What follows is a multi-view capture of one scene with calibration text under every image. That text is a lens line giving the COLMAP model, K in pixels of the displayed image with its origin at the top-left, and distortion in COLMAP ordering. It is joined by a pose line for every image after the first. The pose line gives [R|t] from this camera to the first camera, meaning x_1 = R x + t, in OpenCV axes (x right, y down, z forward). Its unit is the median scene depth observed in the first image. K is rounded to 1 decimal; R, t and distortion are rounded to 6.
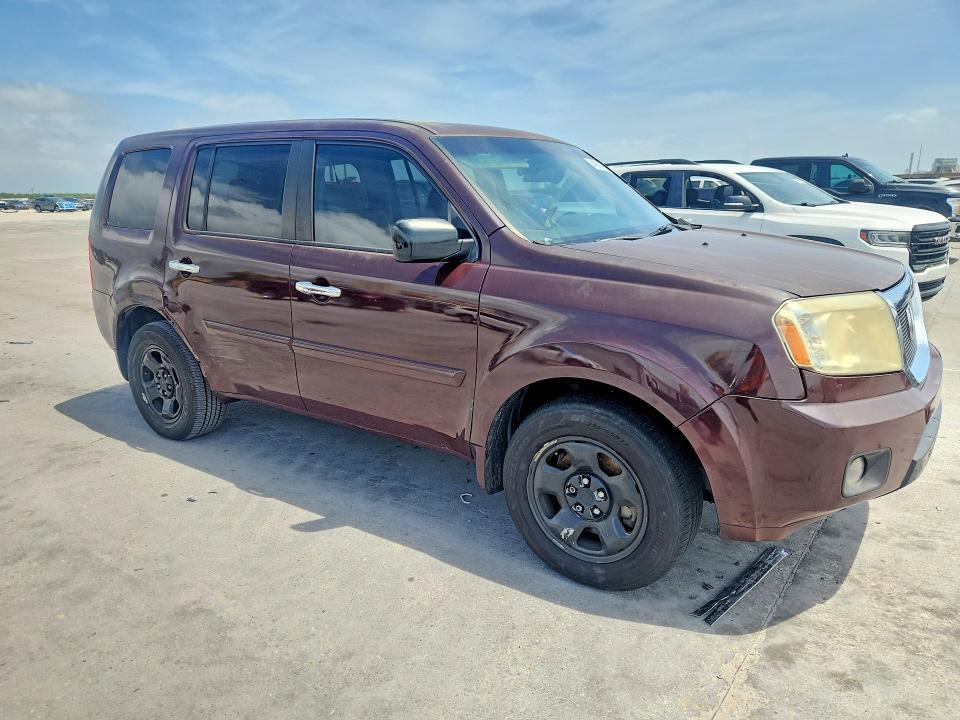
lens RADIAL K [[652.4, 0, 484.5], [0, 652.4, 364.6], [0, 0, 1]] dist [0.049975, -0.024933]
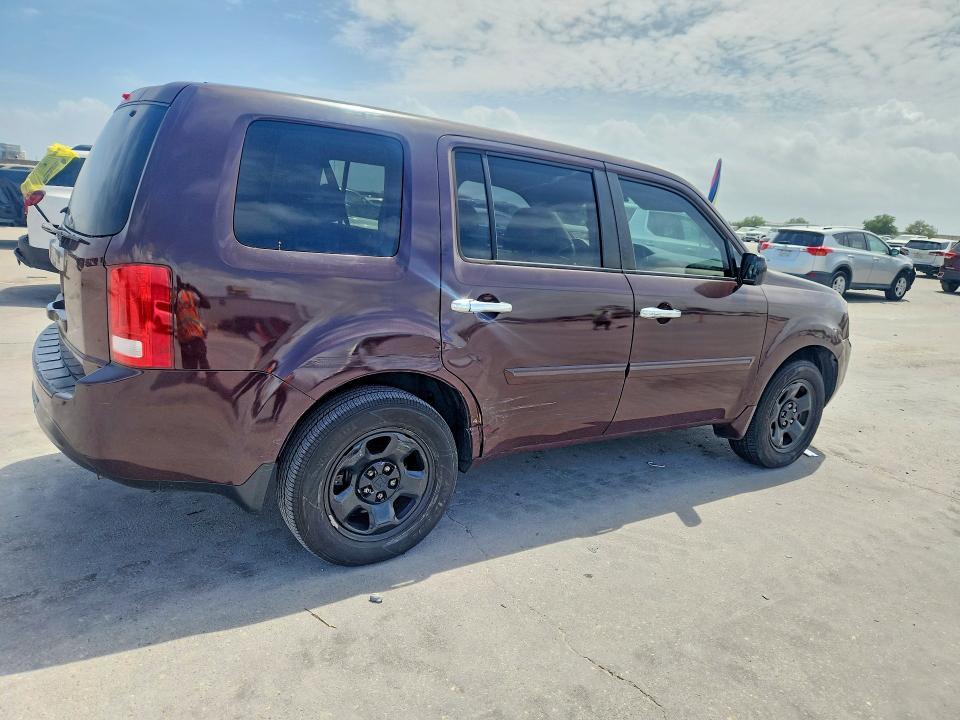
lens RADIAL K [[652.4, 0, 479.9], [0, 652.4, 363.3], [0, 0, 1]] dist [0.049975, -0.024933]
pose [[0.384303, -0.188061, 0.903850, -1.391941], [0.135776, 0.979900, 0.146155, -0.236838], [-0.913168, 0.066553, 0.402112, 0.859046]]
